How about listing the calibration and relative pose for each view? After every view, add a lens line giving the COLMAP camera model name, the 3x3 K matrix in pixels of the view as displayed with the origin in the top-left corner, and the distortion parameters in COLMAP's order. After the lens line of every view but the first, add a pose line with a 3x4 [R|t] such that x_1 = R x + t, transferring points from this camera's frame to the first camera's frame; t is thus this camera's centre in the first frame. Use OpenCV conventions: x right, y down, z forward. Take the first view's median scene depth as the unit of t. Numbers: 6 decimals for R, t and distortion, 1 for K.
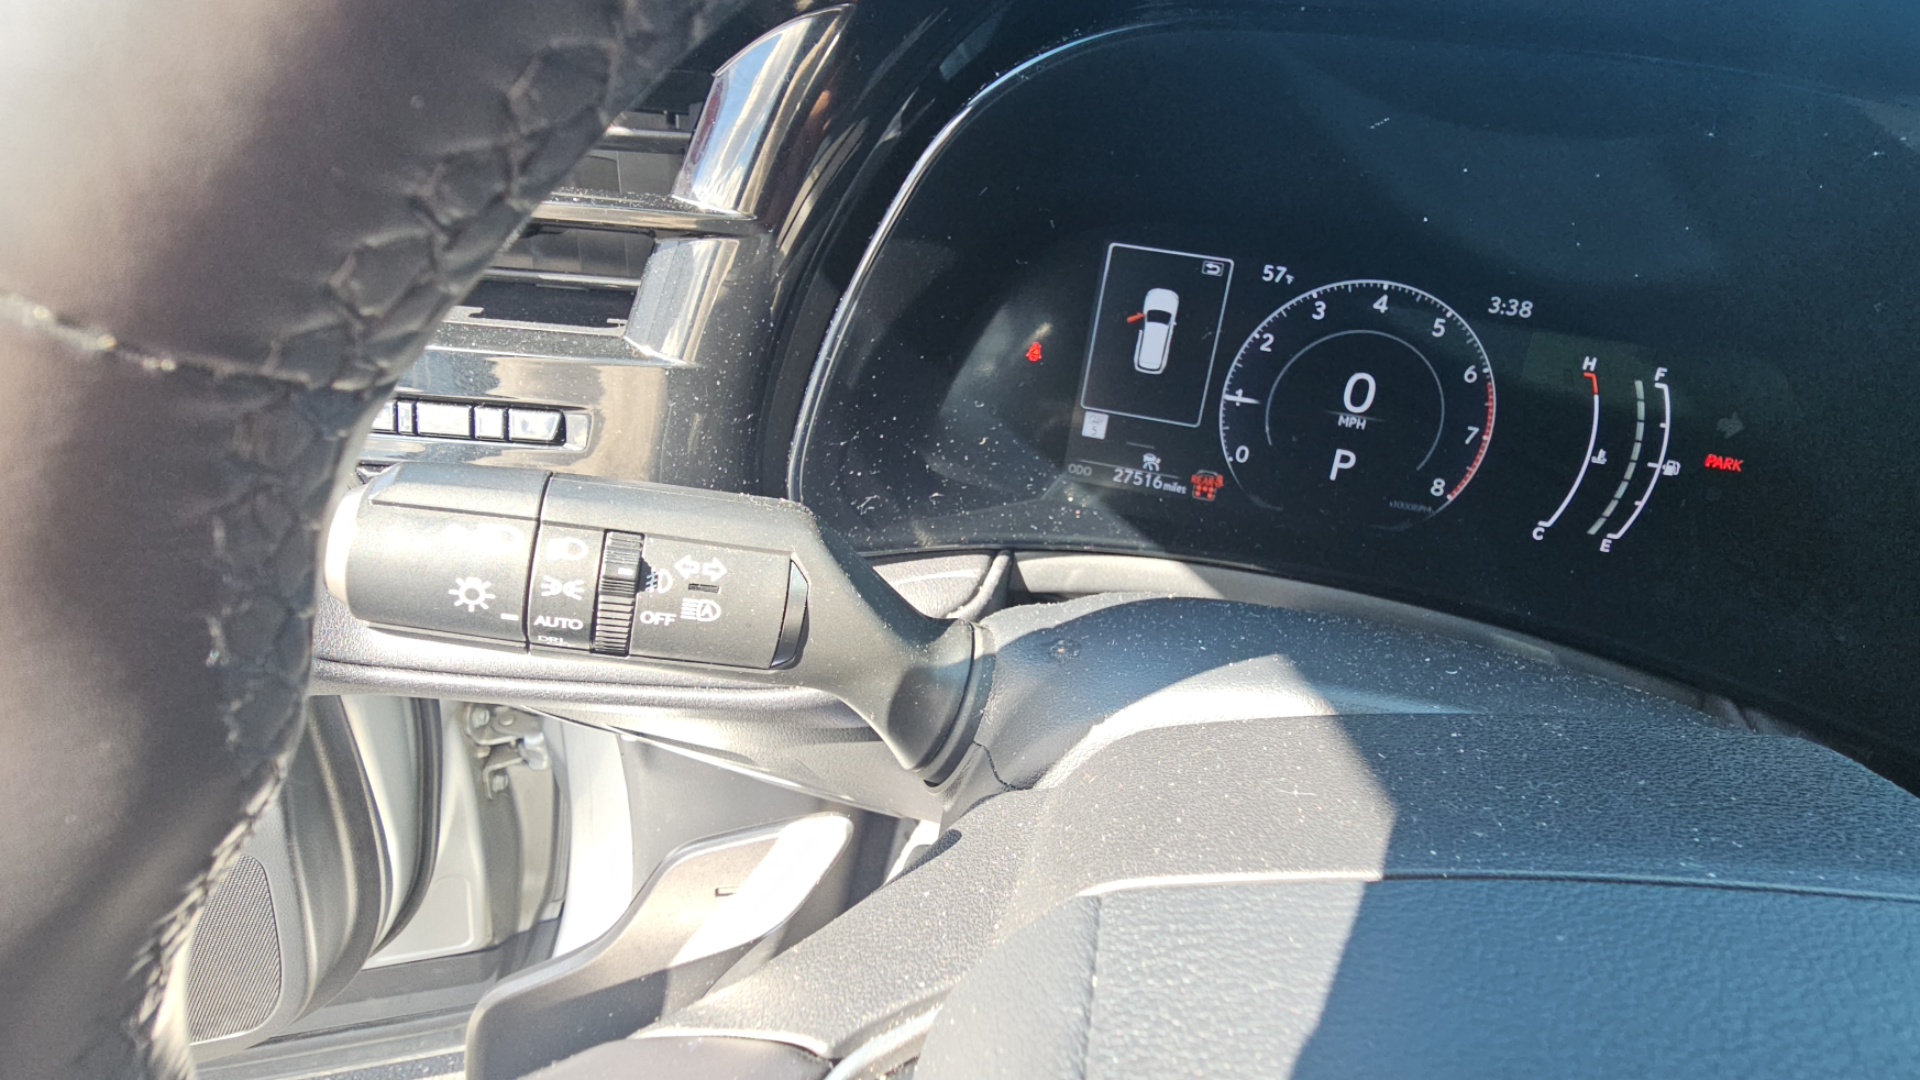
lens RADIAL K [[857.7, 0, 979.8], [0, 857.7, 543.4], [0, 0, 1]] dist [0.008697, -0.007699]
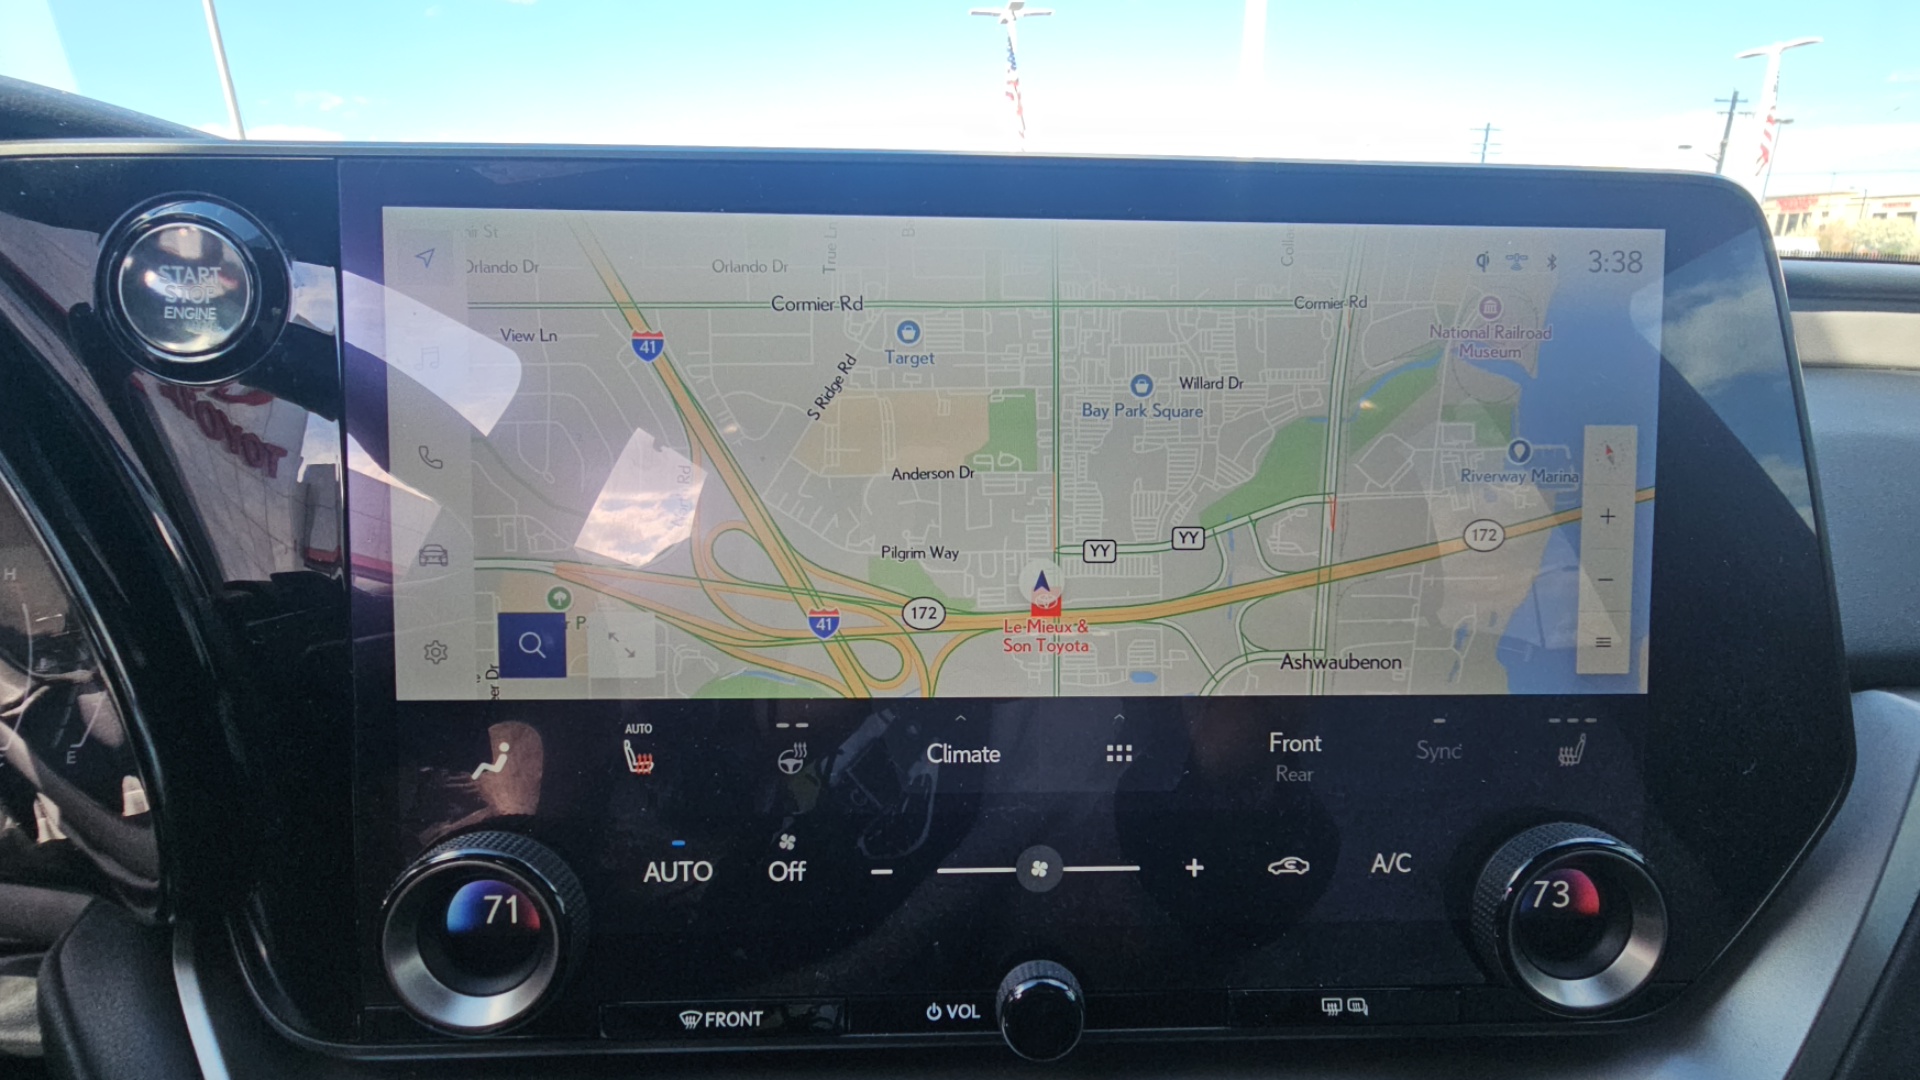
lens RADIAL K [[857.7, 0, 962.9], [0, 857.7, 547.9], [0, 0, 1]] dist [0.008697, -0.007699]
pose [[0.923441, -0.166404, 0.345783, 1.319942], [0.275781, 0.914358, -0.296471, 0.326661], [-0.266835, 0.369134, 0.890247, -0.131646]]
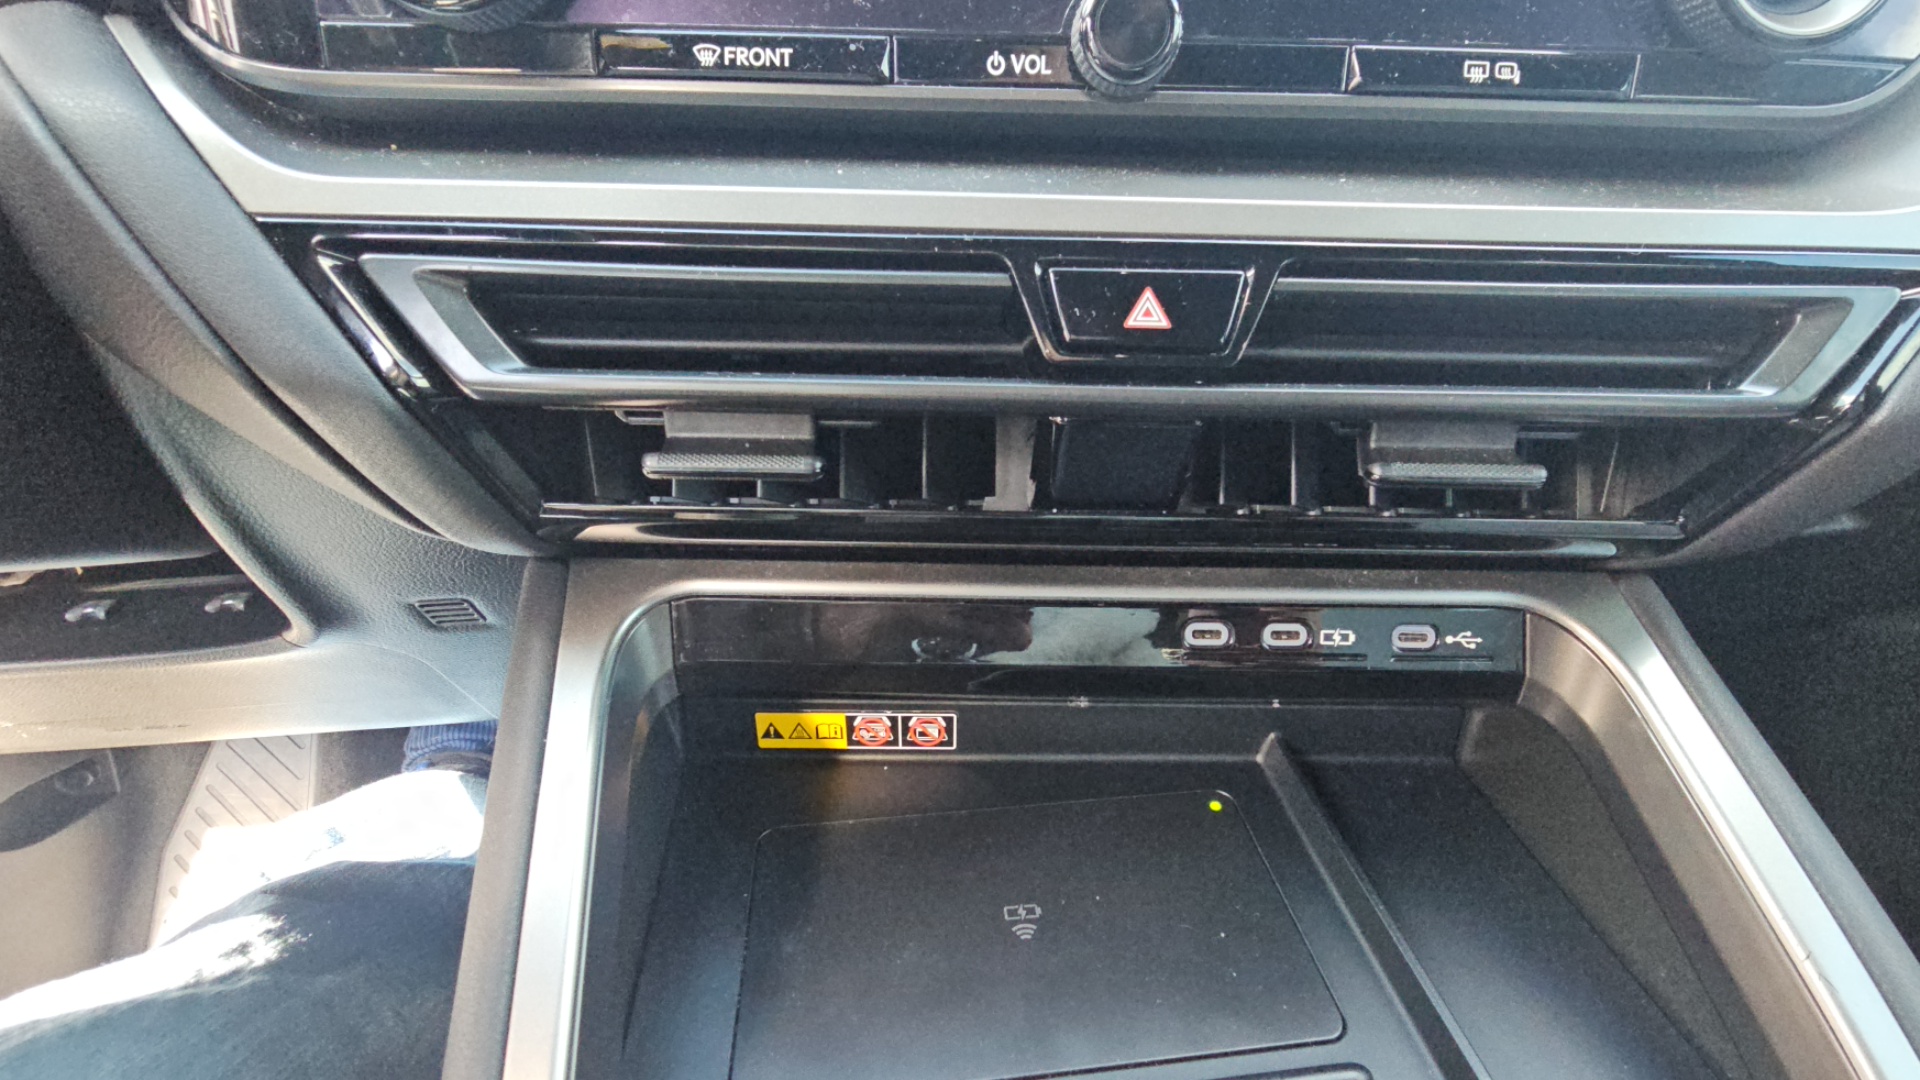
lens RADIAL K [[857.7, 0, 984.6], [0, 857.7, 534.5], [0, 0, 1]] dist [0.008697, -0.007699]
pose [[0.934800, -0.215279, 0.282494, 1.233972], [0.254655, 0.960690, -0.110569, 0.838978], [-0.247586, 0.175299, 0.952875, 0.142607]]
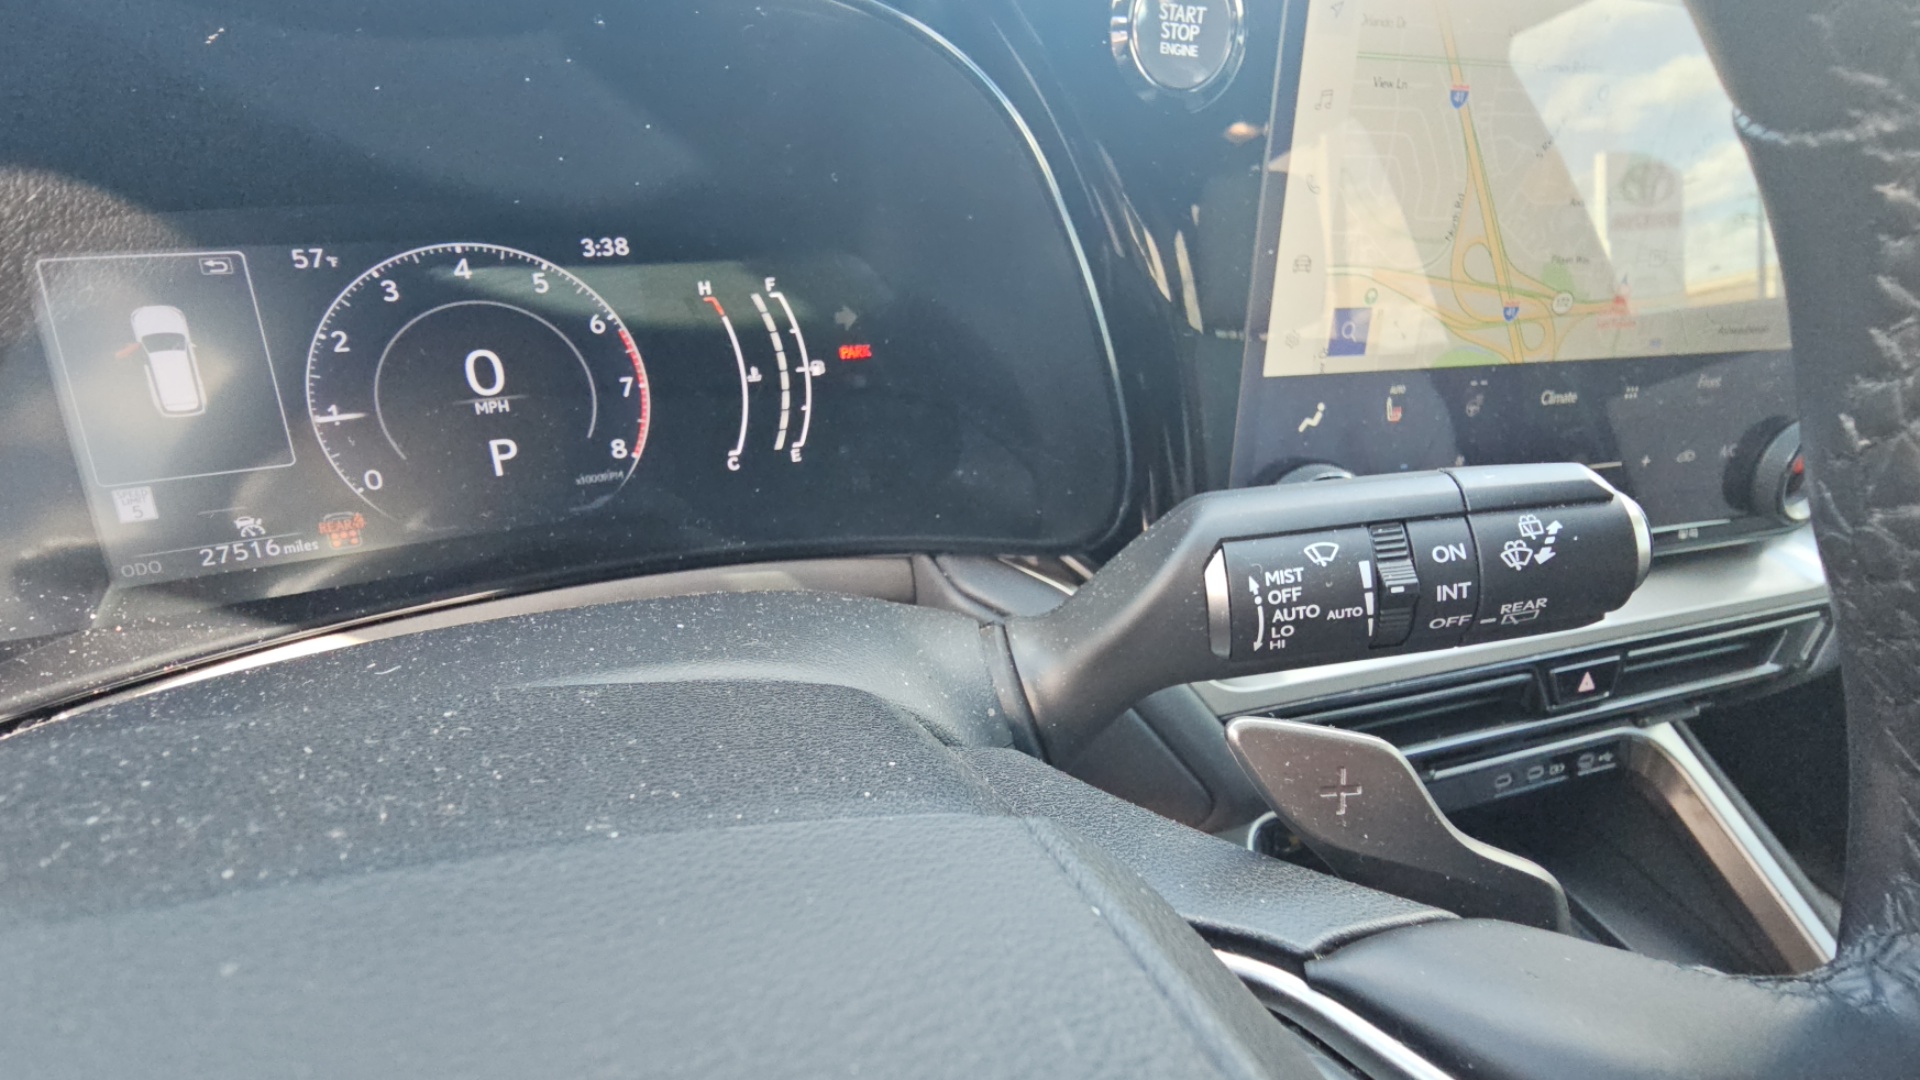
lens RADIAL K [[857.7, 0, 976.2], [0, 857.7, 540.7], [0, 0, 1]] dist [0.008697, -0.007699]
pose [[0.784454, -0.345066, 0.515326, 0.333909], [0.354681, 0.931238, 0.083650, 0.088694], [-0.508756, 0.117156, 0.852902, 0.026665]]
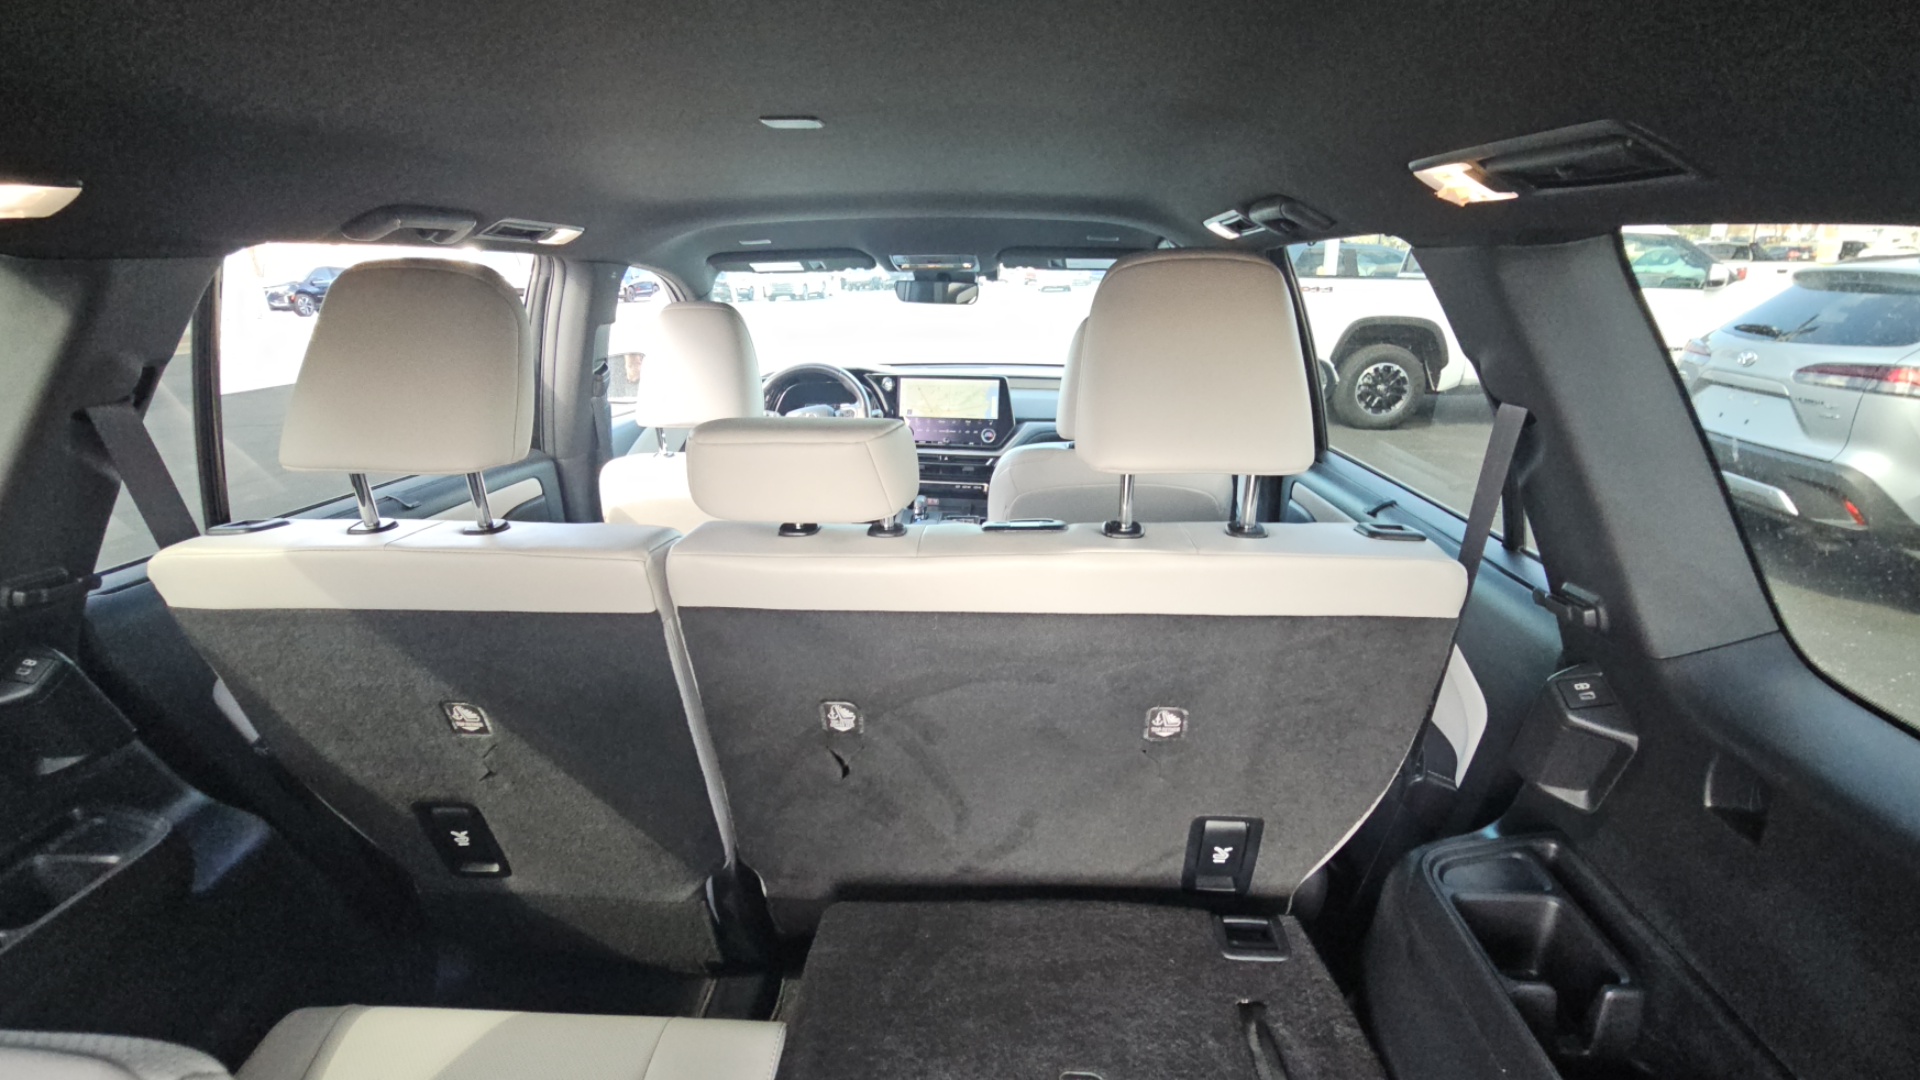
lens RADIAL K [[857.7, 0, 977.4], [0, 857.7, 538.6], [0, 0, 1]] dist [0.008697, -0.007699]
pose [[0.981707, -0.124880, 0.143725, 0.475232], [0.167087, 0.926979, -0.335845, 4.426016], [-0.091290, 0.353716, 0.930887, -7.291478]]
